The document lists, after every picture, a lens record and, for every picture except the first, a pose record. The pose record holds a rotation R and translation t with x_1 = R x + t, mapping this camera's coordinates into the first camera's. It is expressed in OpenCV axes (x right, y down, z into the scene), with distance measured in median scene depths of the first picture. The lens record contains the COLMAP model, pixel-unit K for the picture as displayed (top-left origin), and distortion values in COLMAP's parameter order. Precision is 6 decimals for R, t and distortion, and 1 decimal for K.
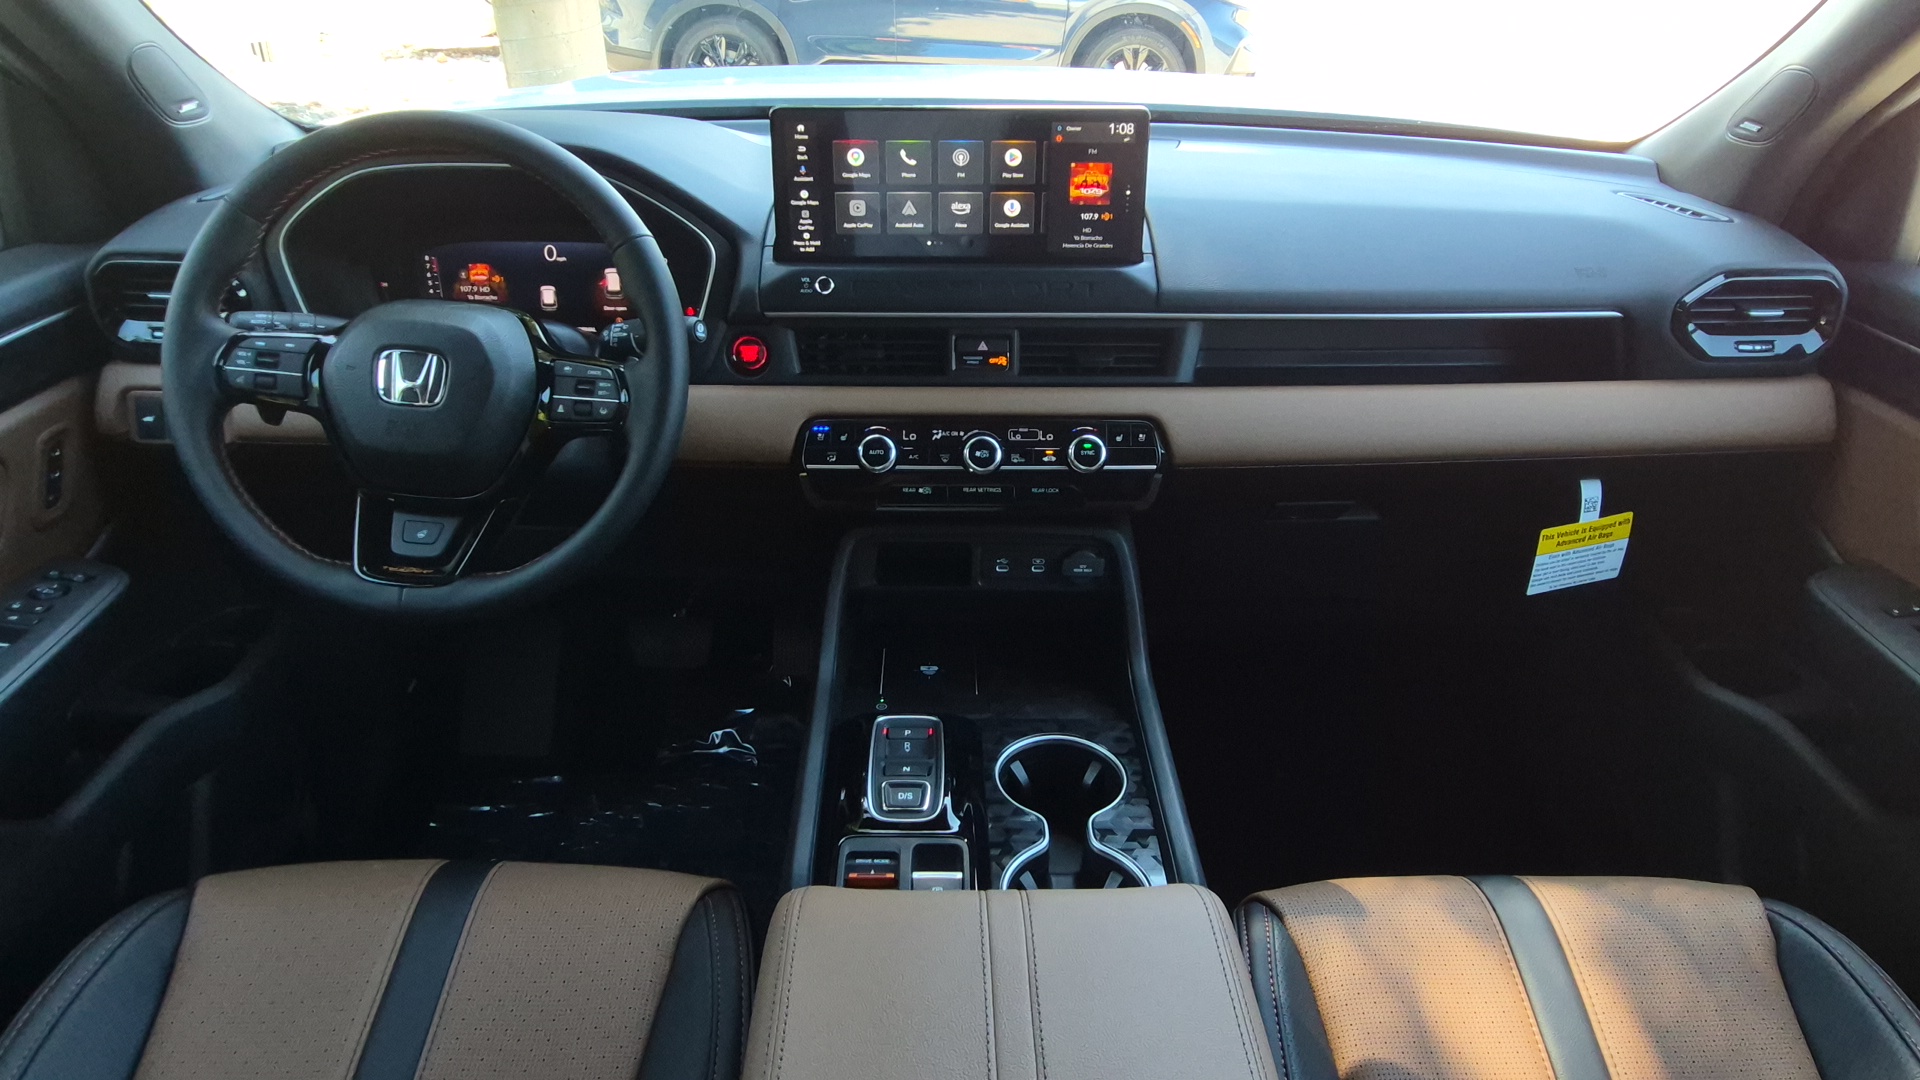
lens RADIAL K [[1209.5, 0, 958.9], [0, 1209.5, 526.8], [0, 0, 1]] dist [-0.015627, 0.000526]
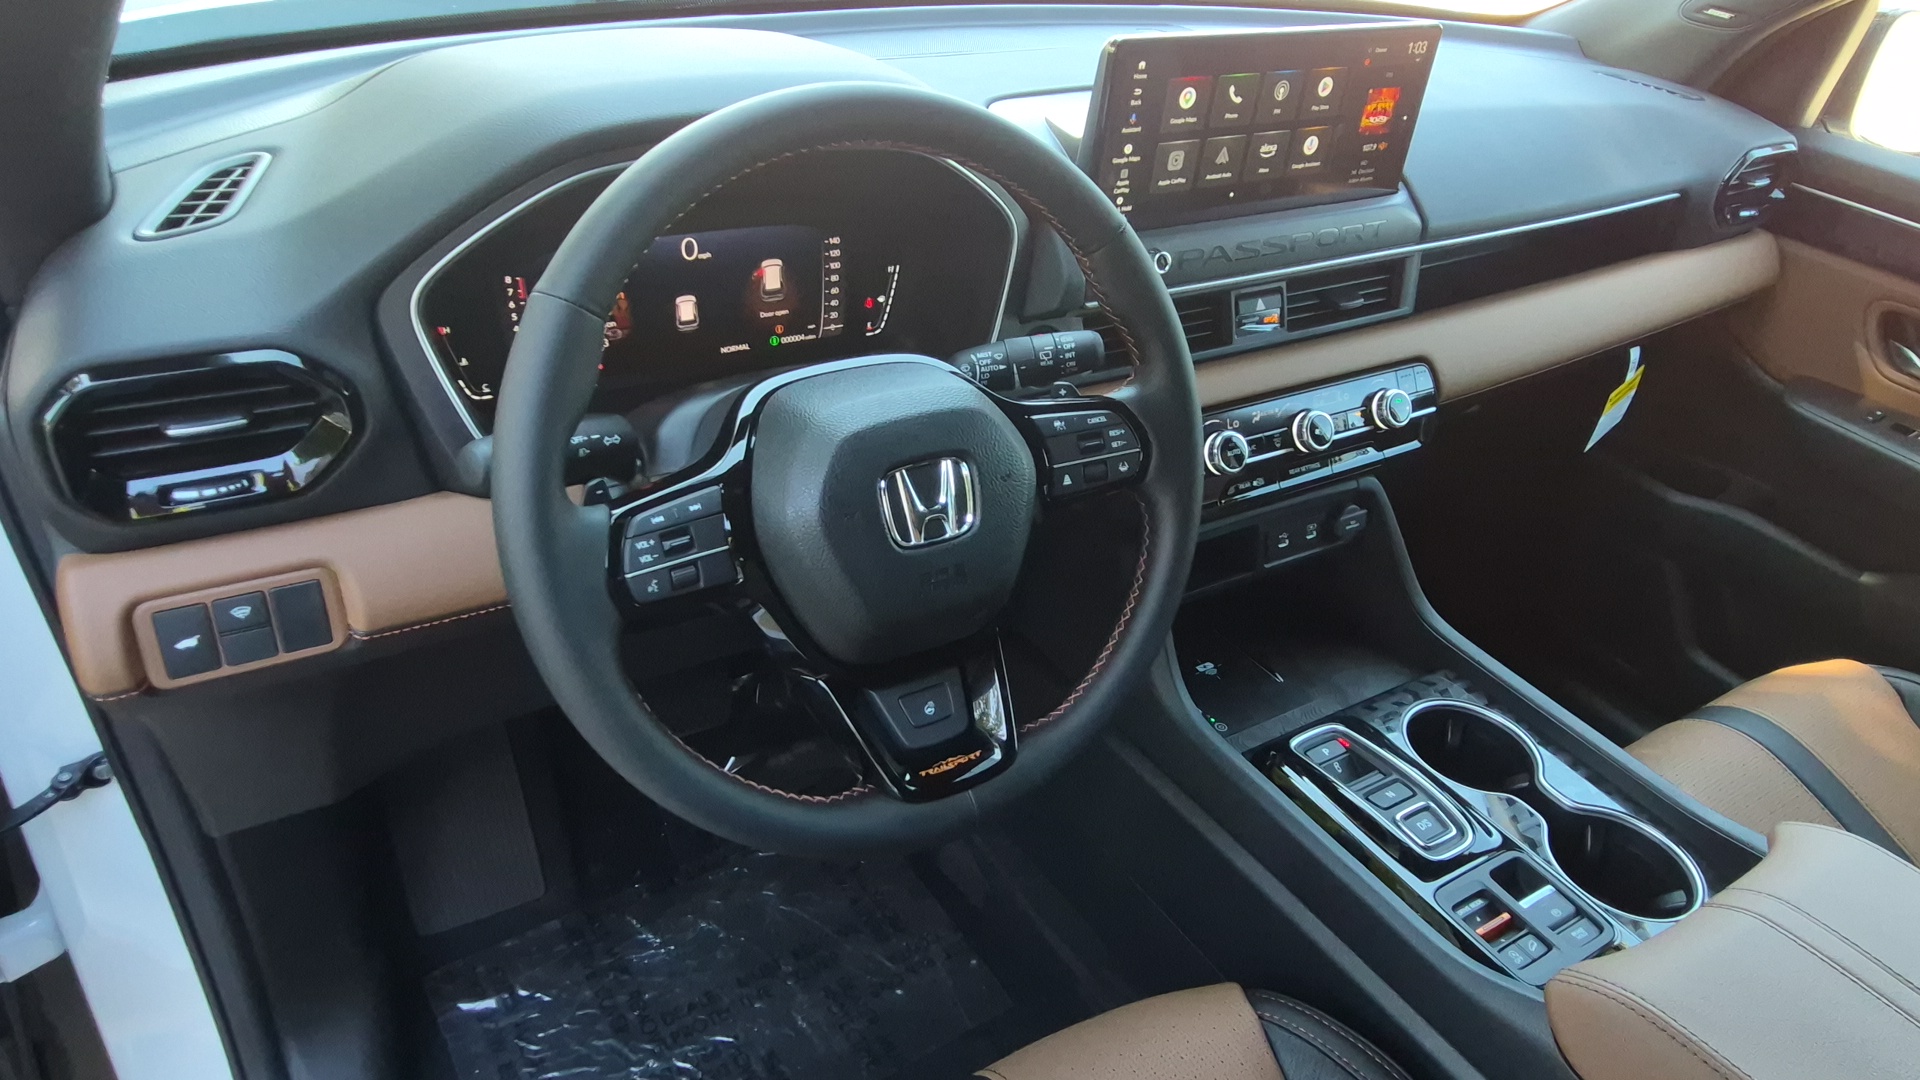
lens RADIAL K [[1209.5, 0, 965.4], [0, 1209.5, 535.9], [0, 0, 1]] dist [-0.015627, 0.000526]
pose [[0.857235, -0.230577, 0.460416, -0.631013], [0.160970, 0.969325, 0.185735, -0.191635], [-0.489119, -0.085105, 0.868055, 0.342529]]
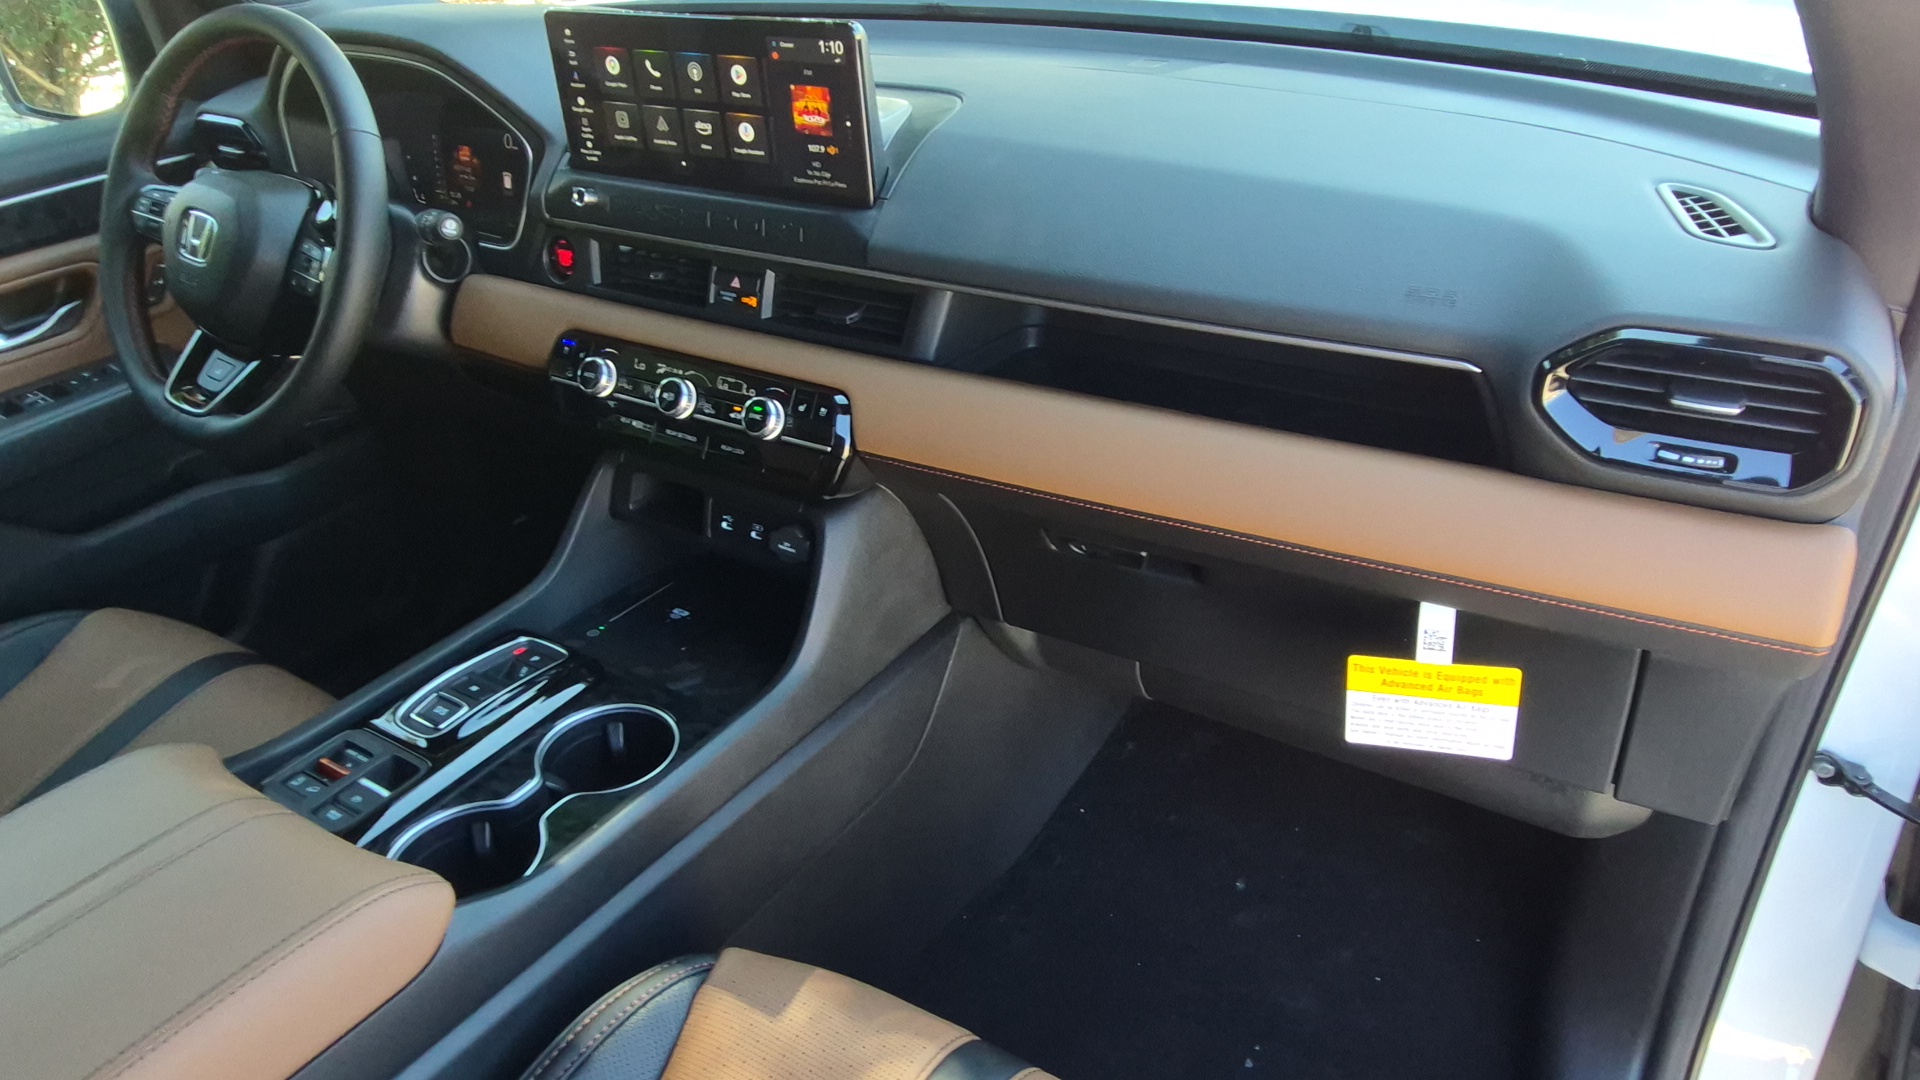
lens RADIAL K [[1294.4, 0, 951.6], [0, 1294.4, 524.2], [0, 0, 1]] dist [-0.011997, 0.000621]
pose [[0.830947, 0.231652, -0.505830, 0.718094], [-0.202635, 0.972758, 0.112612, -0.119411], [0.518137, 0.008924, 0.855251, 0.262078]]
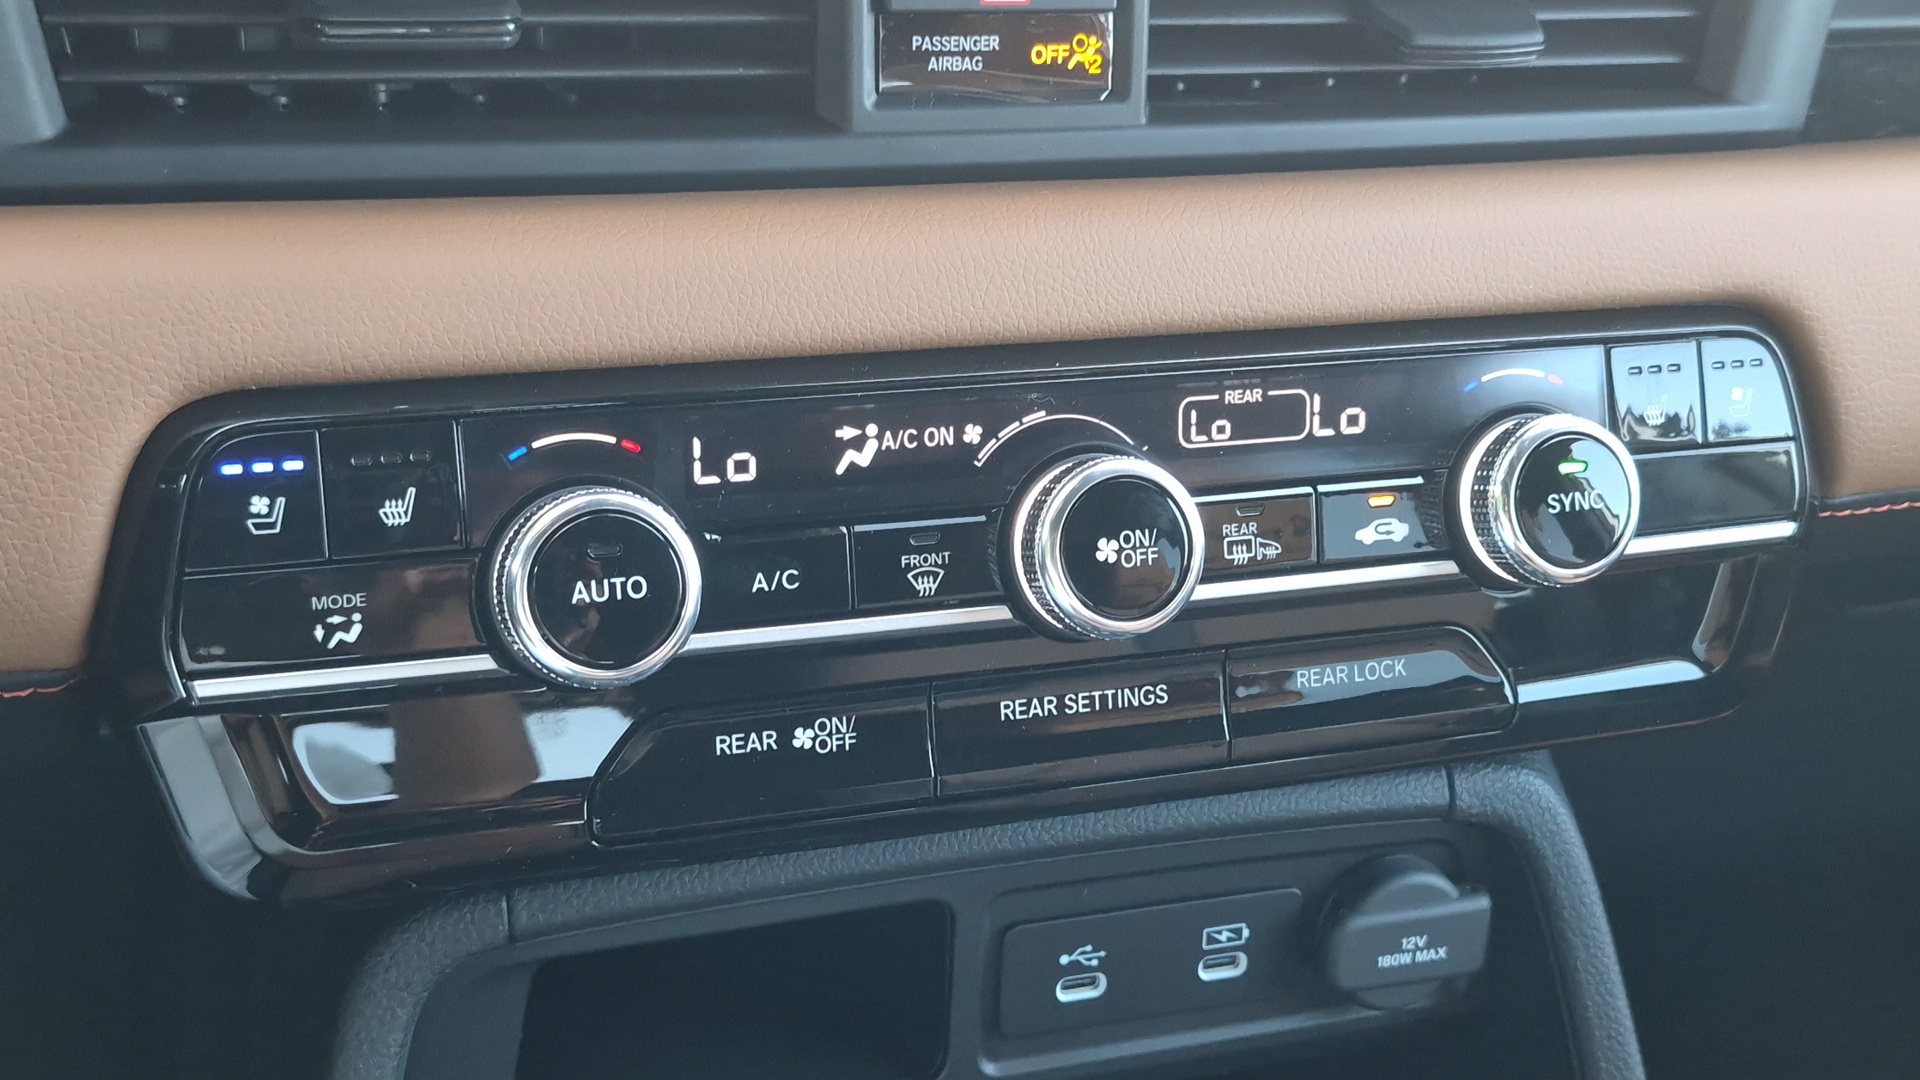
lens RADIAL K [[2429.0, 0, 930.7], [0, 2429.0, 539.5], [0, 0, 1]] dist [0.124367, 0.000000]
pose [[0.938097, -0.079772, 0.337062, -0.145008], [0.040411, 0.991679, 0.122230, -0.111297], [-0.344008, -0.101043, 0.933514, 0.632037]]
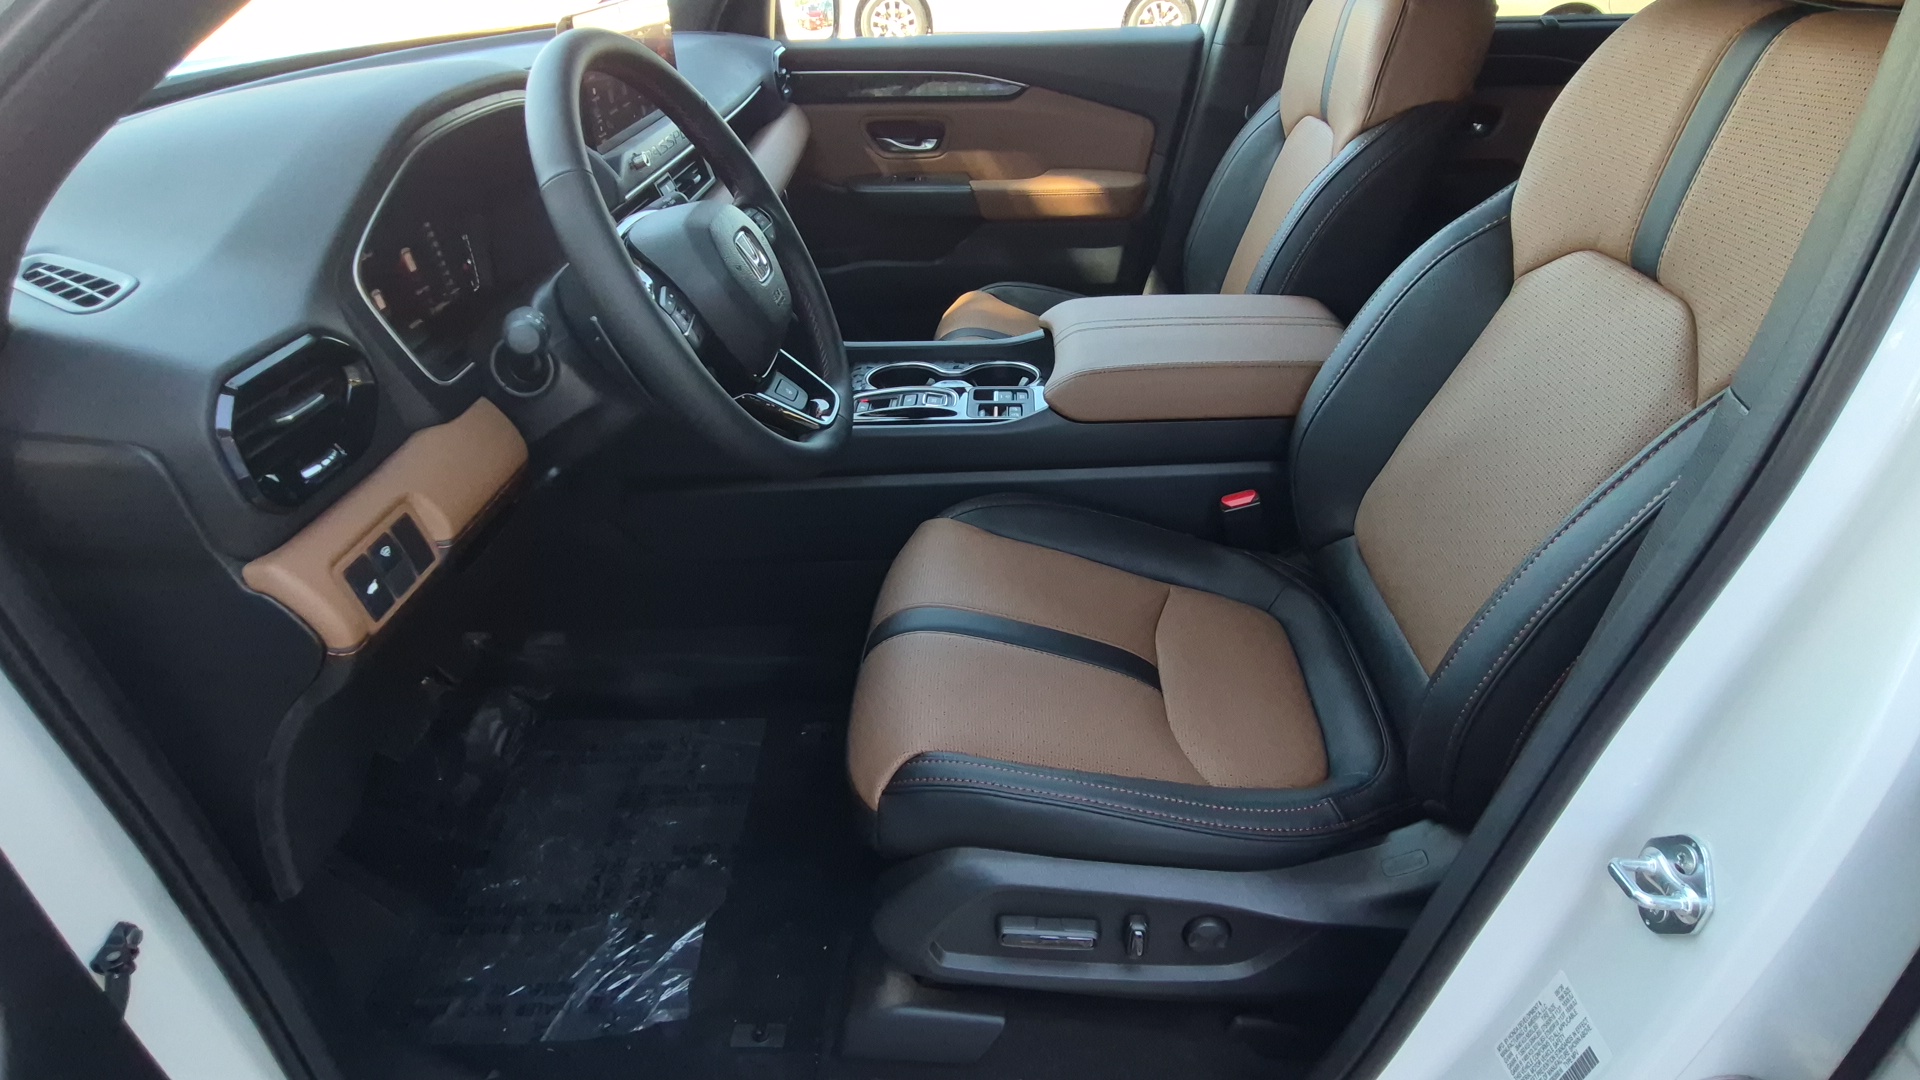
lens RADIAL K [[969.5, 0, 960.3], [0, 969.5, 535.1], [0, 0, 1]] dist [-0.001380, -0.000426]
pose [[0.071199, -0.558440, 0.826484, -1.107595], [0.478548, 0.746124, 0.462916, -0.213816], [-0.875170, 0.362553, 0.320363, 0.530434]]
